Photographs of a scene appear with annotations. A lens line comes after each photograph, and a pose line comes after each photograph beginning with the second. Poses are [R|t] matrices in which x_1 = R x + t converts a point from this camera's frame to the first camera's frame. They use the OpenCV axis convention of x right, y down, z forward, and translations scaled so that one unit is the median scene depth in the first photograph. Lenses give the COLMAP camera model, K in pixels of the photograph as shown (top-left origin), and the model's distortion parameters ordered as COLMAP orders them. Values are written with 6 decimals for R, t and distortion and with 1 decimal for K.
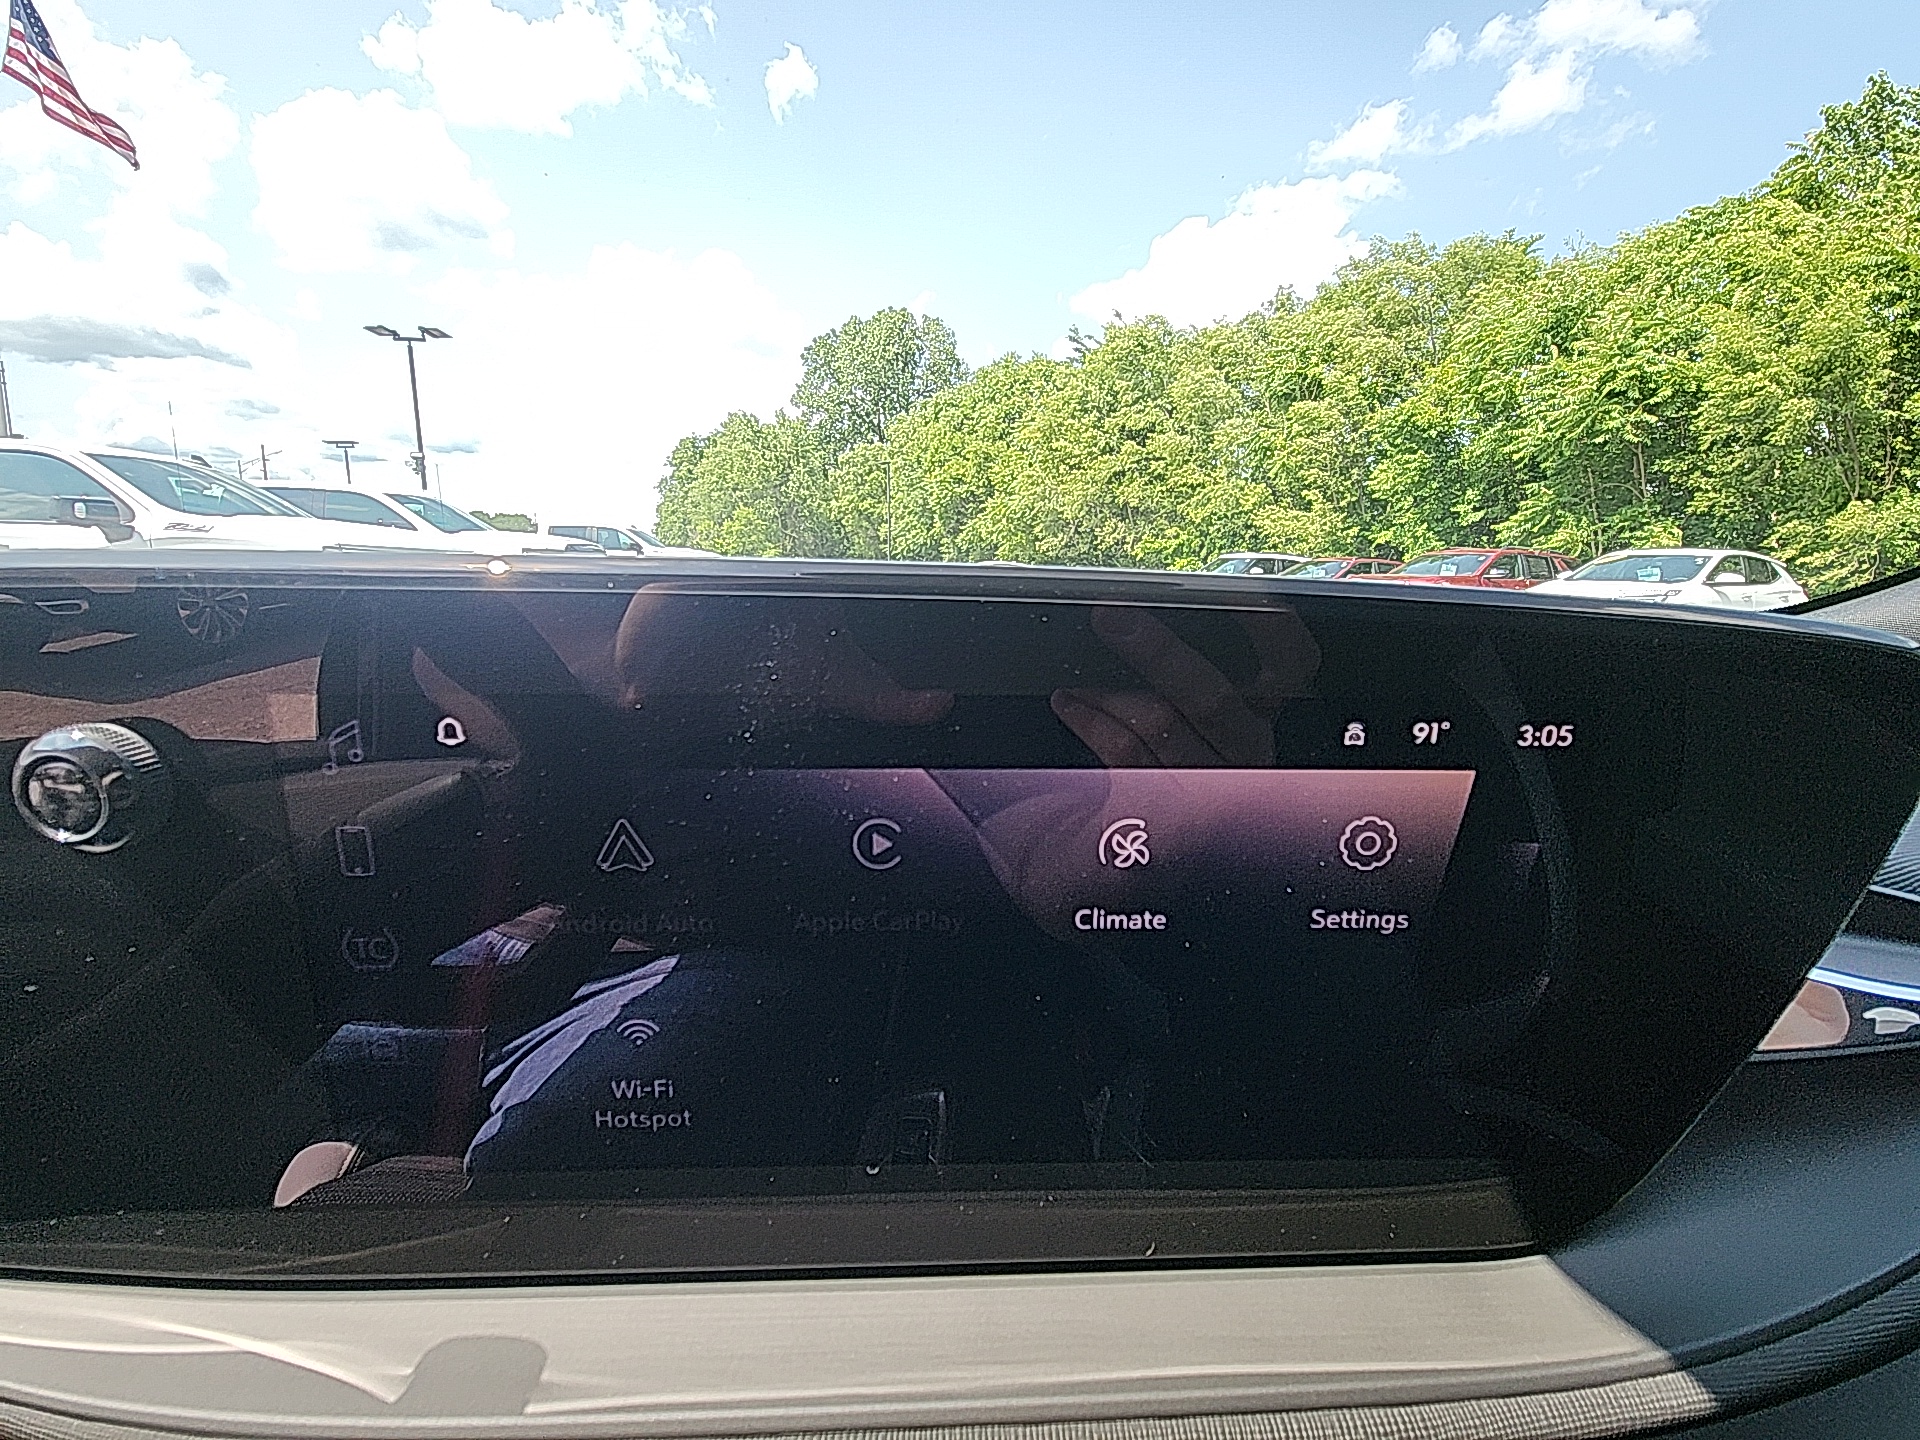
lens RADIAL K [[760.6, 0, 964.6], [0, 760.6, 721.1], [0, 0, 1]] dist [-0.014494, -0.000514]
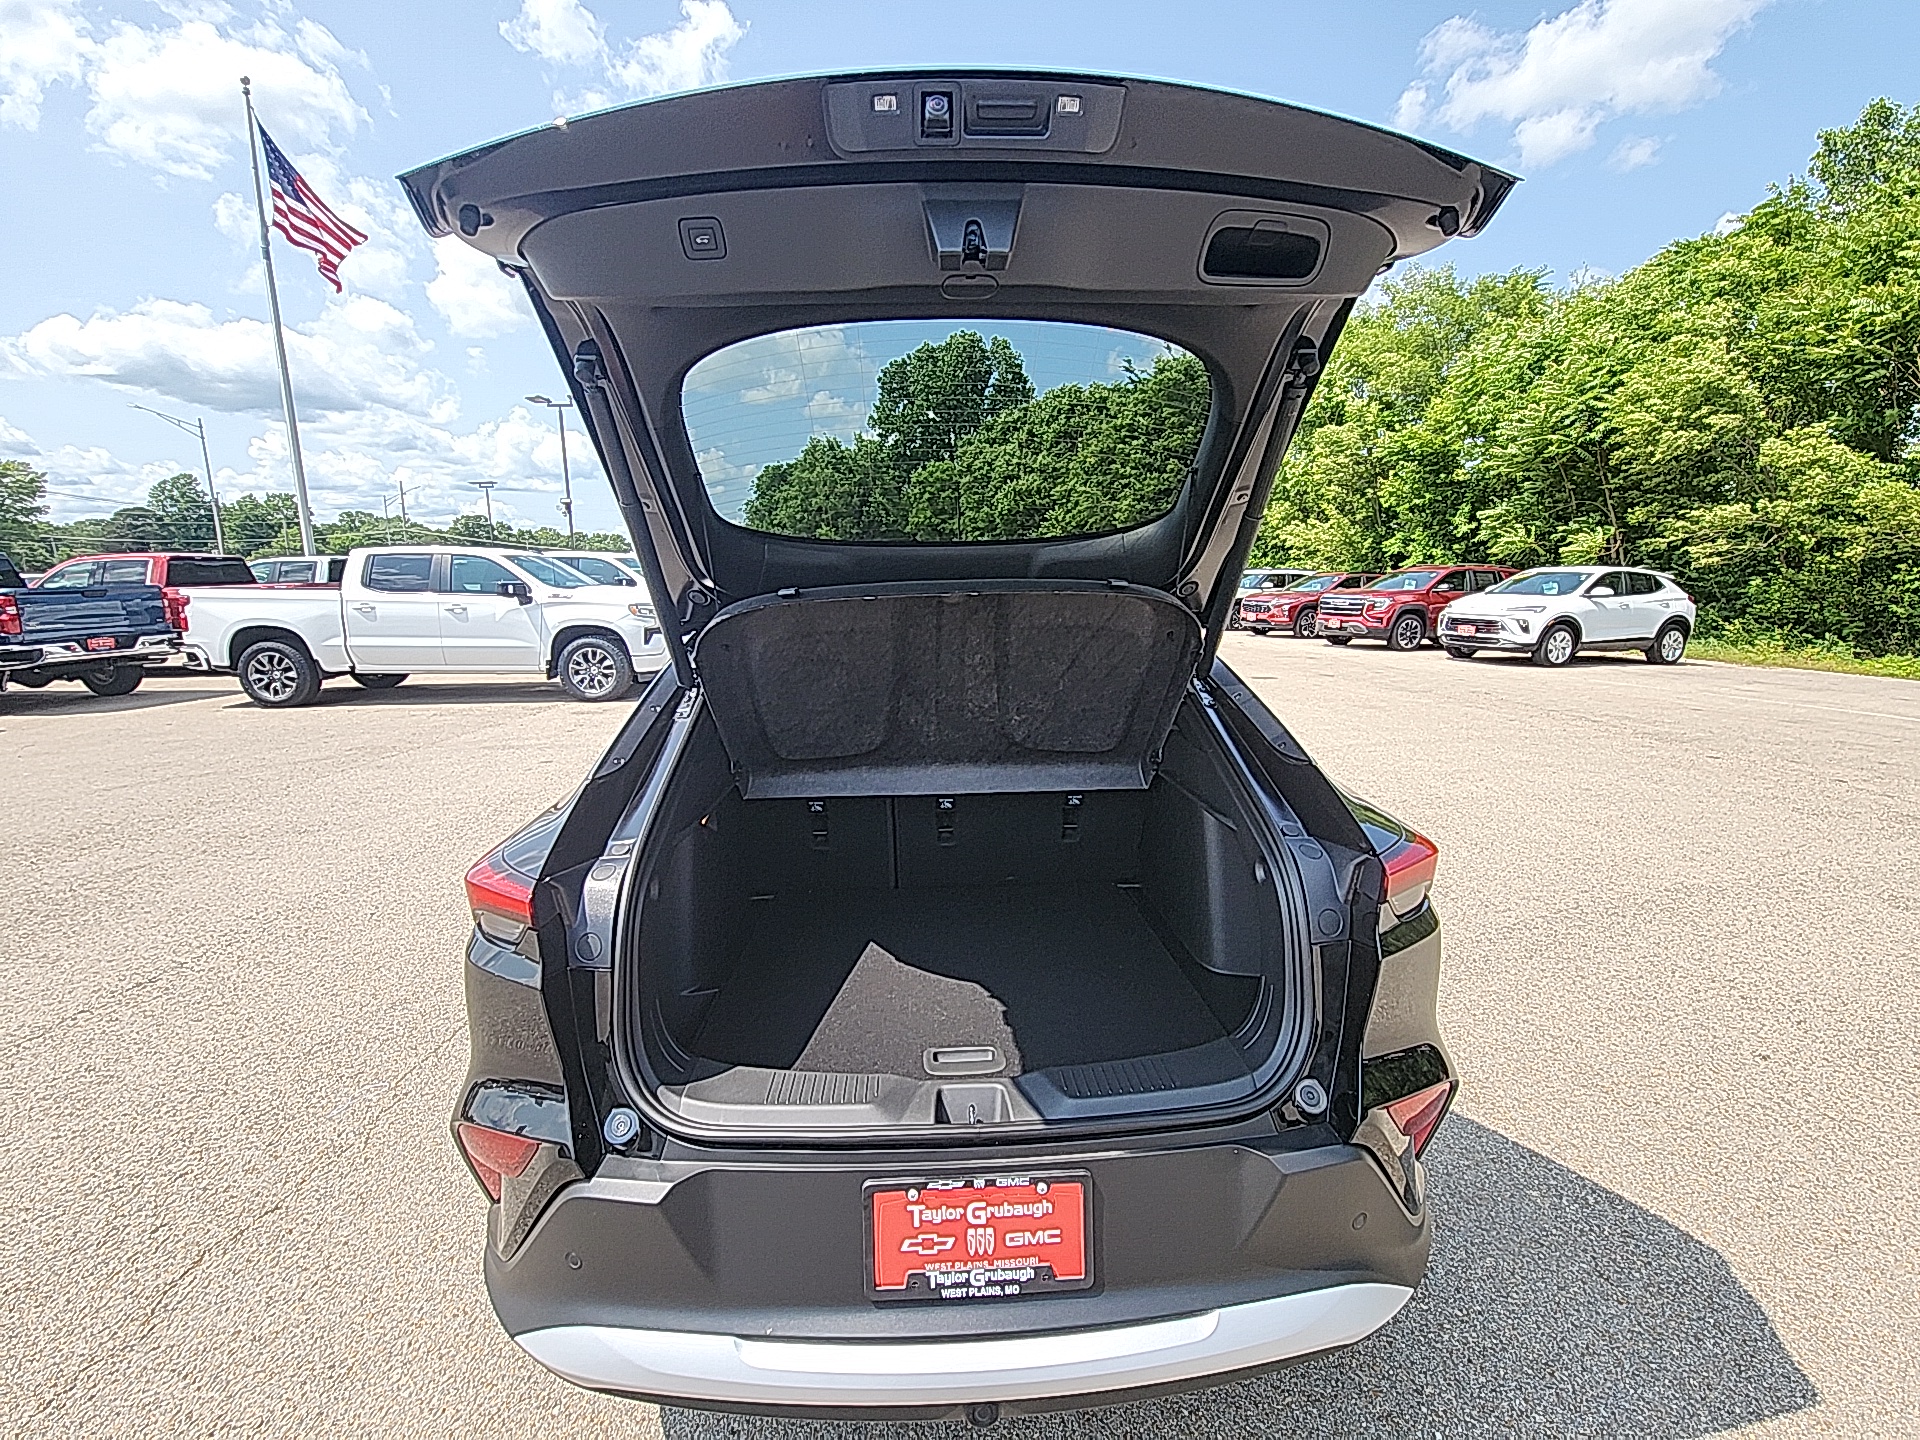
lens RADIAL K [[770.5, 0, 950.5], [0, 770.5, 704.3], [0, 0, 1]] dist [0.010320, -0.008662]
pose [[0.993444, -0.008663, -0.113995, 0.019818], [0.005288, 0.999540, -0.029874, 0.011766], [0.114201, 0.029075, 0.993032, -0.141434]]
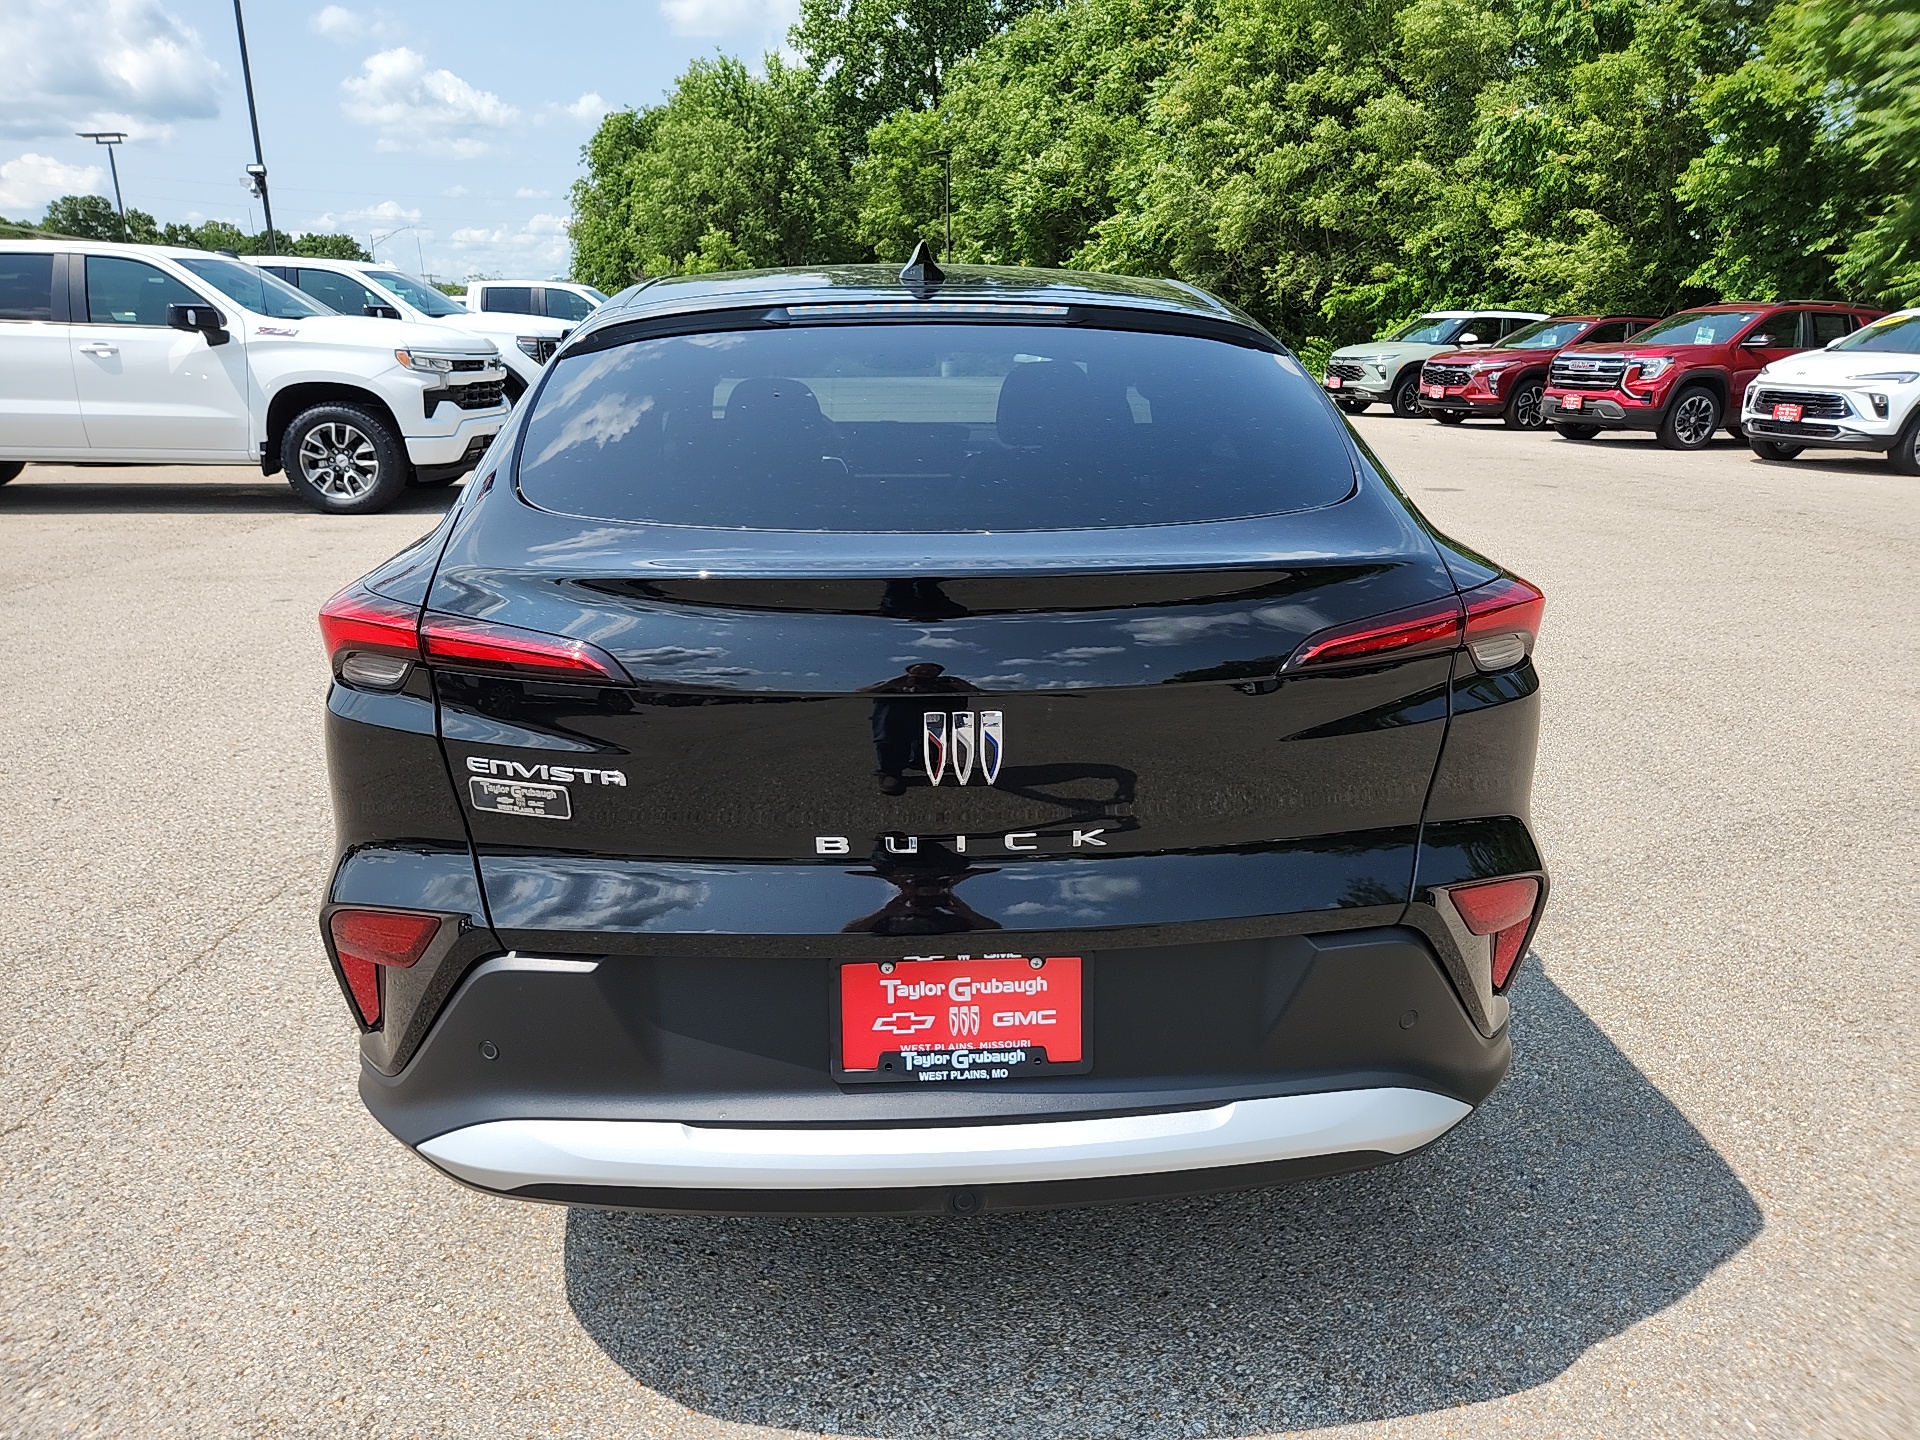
lens RADIAL K [[1280.0, 0, 952.5], [0, 1280.0, 720.9], [0, 0, 1]] dist [0.072454, -0.062917]
pose [[0.995188, 0.014373, -0.096928, 0.021322], [-0.004316, 0.994653, 0.103187, 0.018382], [0.097893, -0.102272, 0.989928, -0.155486]]
